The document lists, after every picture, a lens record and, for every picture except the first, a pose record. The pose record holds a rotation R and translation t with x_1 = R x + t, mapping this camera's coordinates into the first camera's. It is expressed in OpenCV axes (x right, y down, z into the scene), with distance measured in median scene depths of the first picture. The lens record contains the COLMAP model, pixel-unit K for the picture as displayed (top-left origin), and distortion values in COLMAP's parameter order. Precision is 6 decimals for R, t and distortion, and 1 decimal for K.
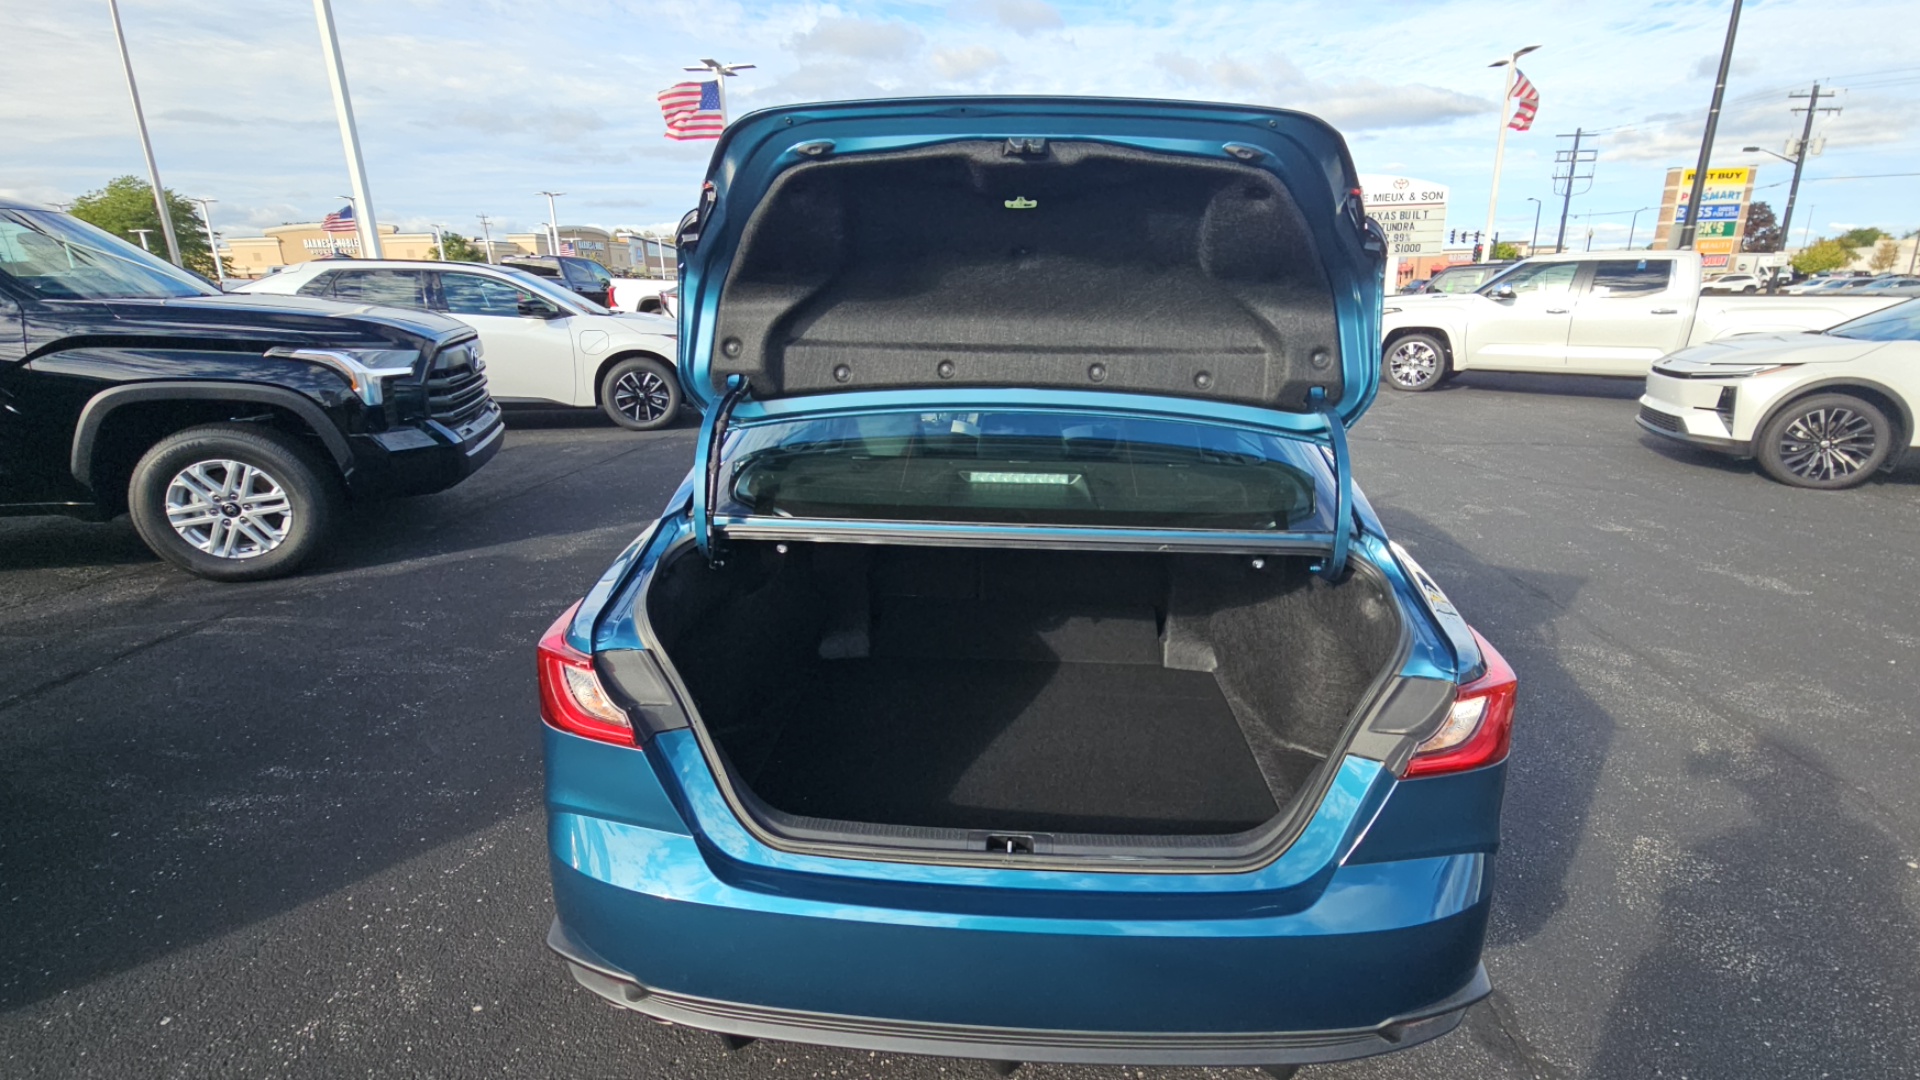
lens RADIAL K [[857.1, 0, 980.4], [0, 857.1, 545.7], [0, 0, 1]] dist [0.010467, -0.007542]
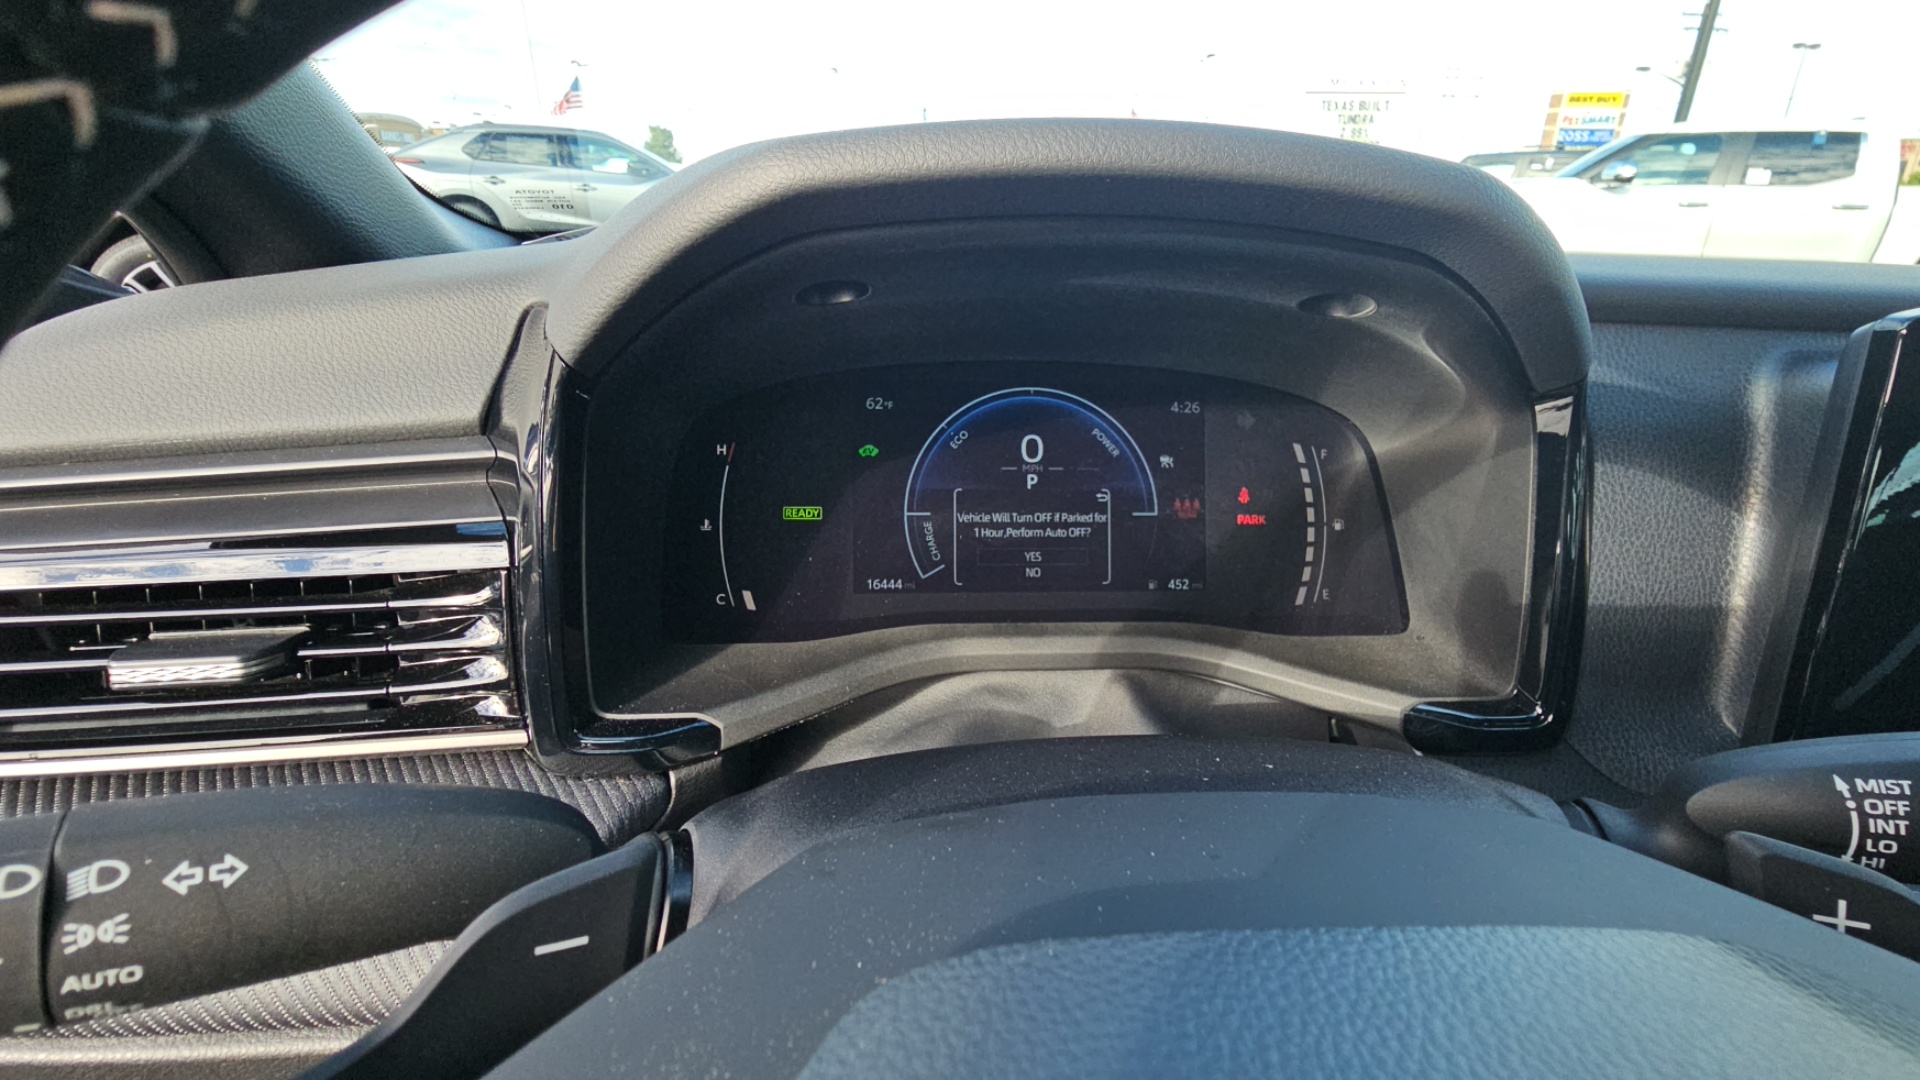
lens RADIAL K [[857.1, 0, 979.2], [0, 857.1, 555.5], [0, 0, 1]] dist [0.010467, -0.007542]
pose [[0.990629, -0.029704, 0.133308, -0.028460], [0.016779, 0.995138, 0.097050, -0.082301], [-0.135542, -0.093904, 0.986312, 0.463212]]
